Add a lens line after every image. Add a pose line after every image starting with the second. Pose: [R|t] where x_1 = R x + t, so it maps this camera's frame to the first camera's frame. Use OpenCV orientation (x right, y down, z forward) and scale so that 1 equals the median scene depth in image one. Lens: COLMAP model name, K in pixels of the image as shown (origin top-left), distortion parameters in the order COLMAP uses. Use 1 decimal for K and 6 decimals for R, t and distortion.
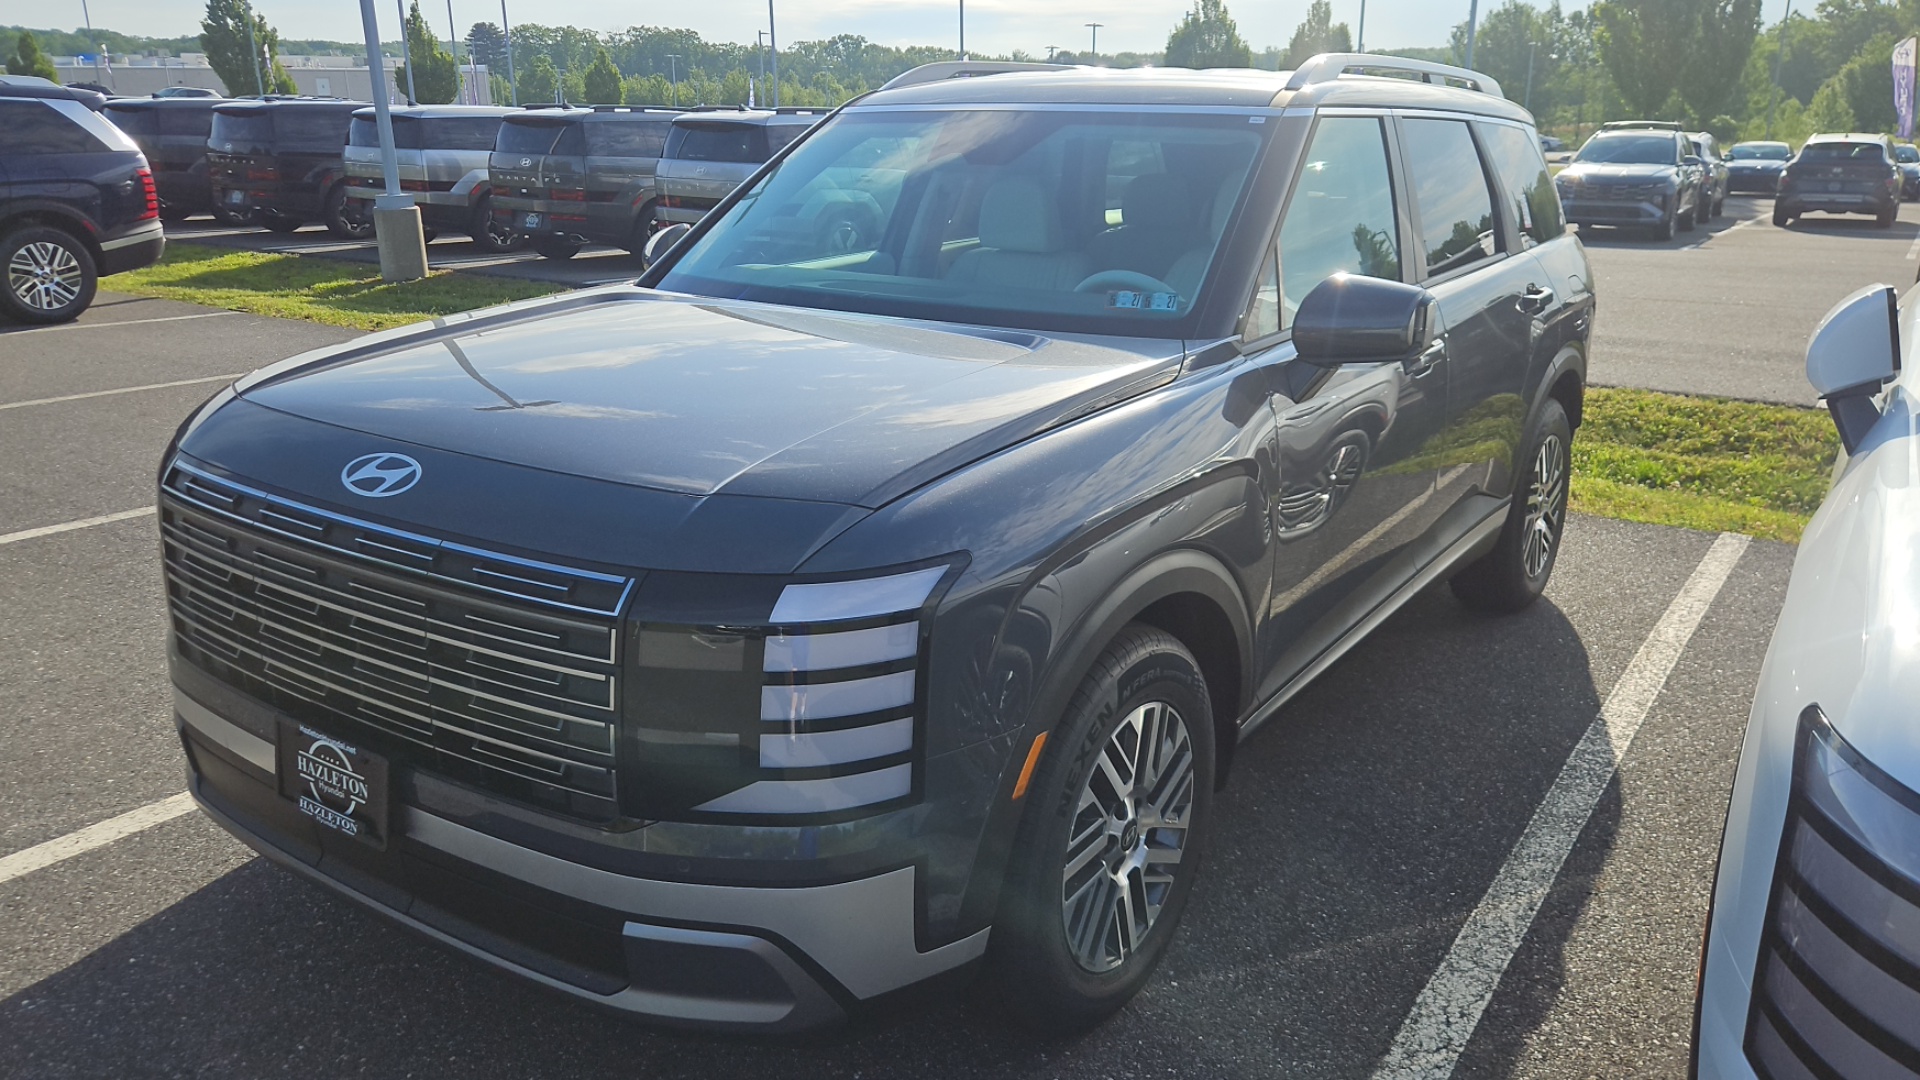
lens RADIAL K [[1409.9, 0, 960.0], [0, 1409.9, 540.0], [0, 0, 1]] dist [0.072273, -0.044636]
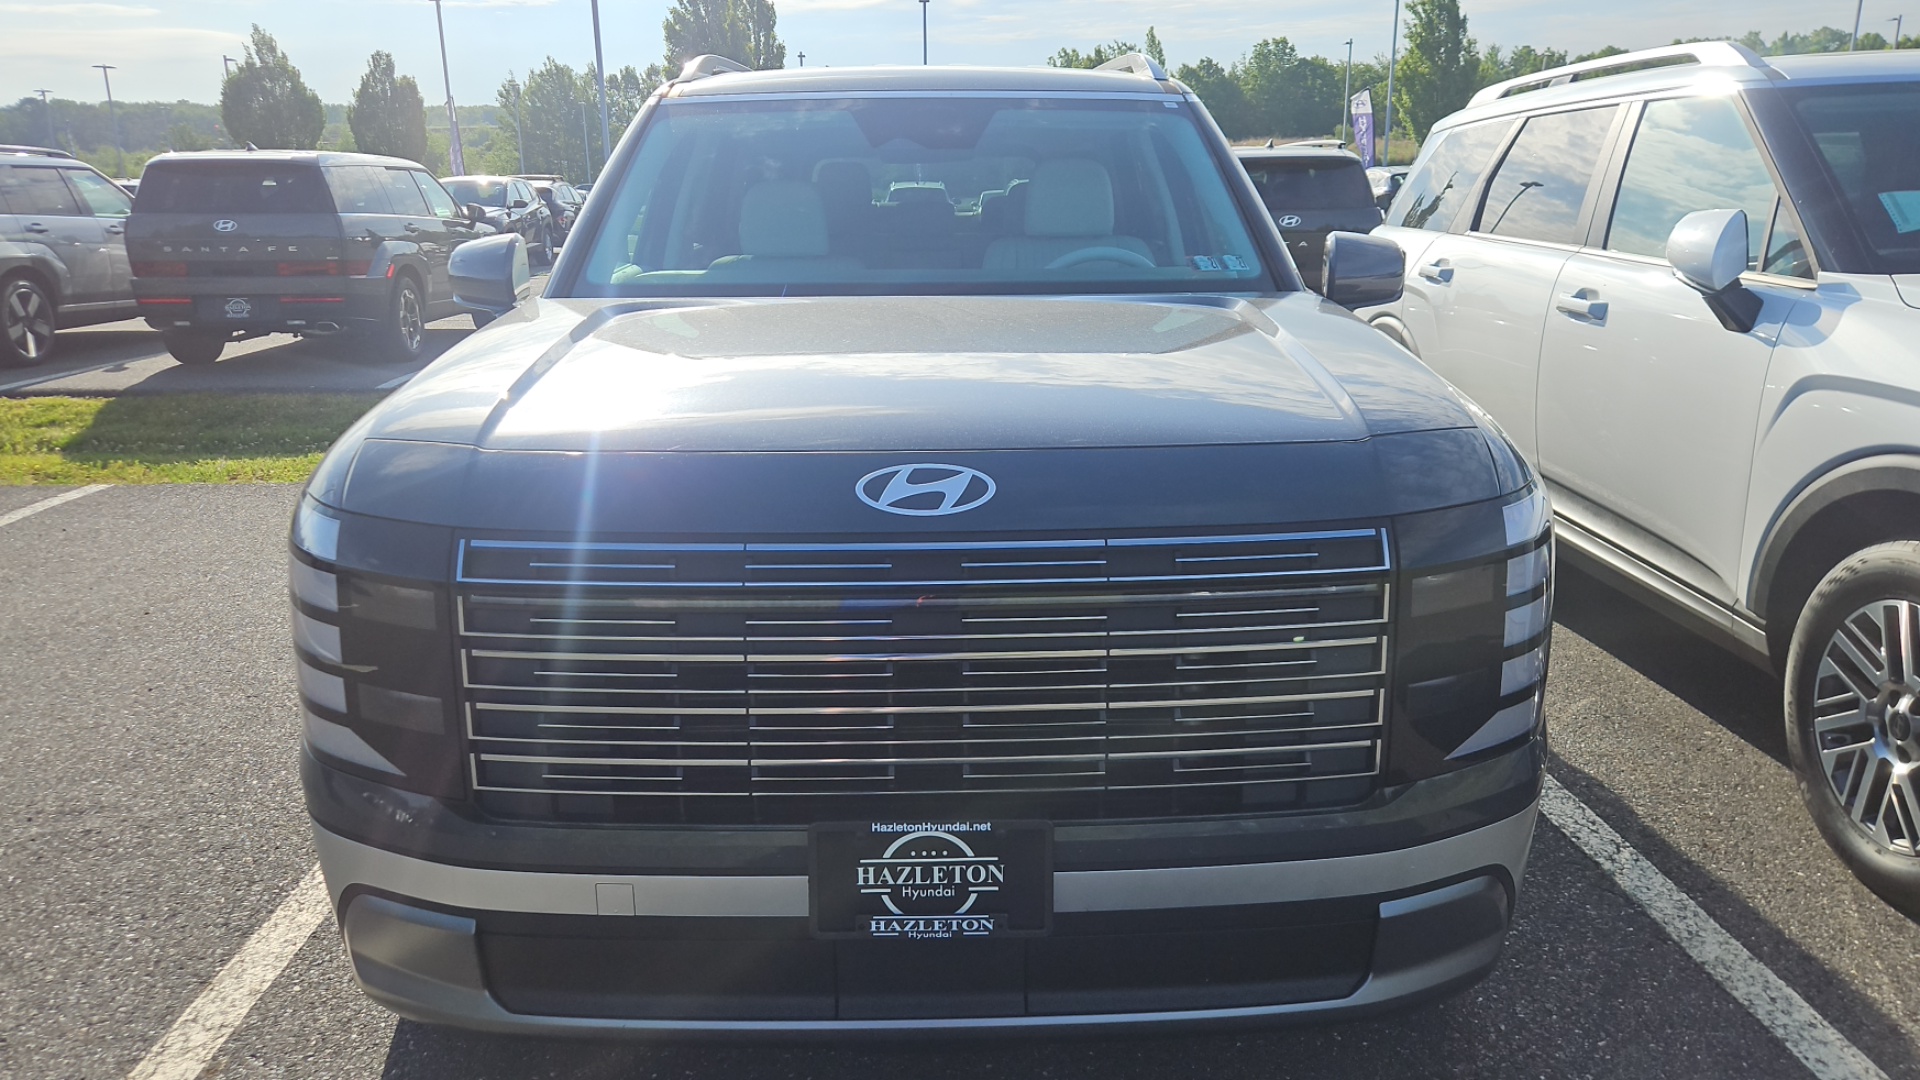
lens RADIAL K [[1409.9, 0, 960.0], [0, 1409.9, 540.0], [0, 0, 1]] dist [0.072273, -0.044636]
pose [[0.812281, -0.162567, 0.560153, -0.838084], [0.182929, 0.982923, 0.019996, -0.029671], [-0.553838, 0.086226, 0.828148, 0.324938]]
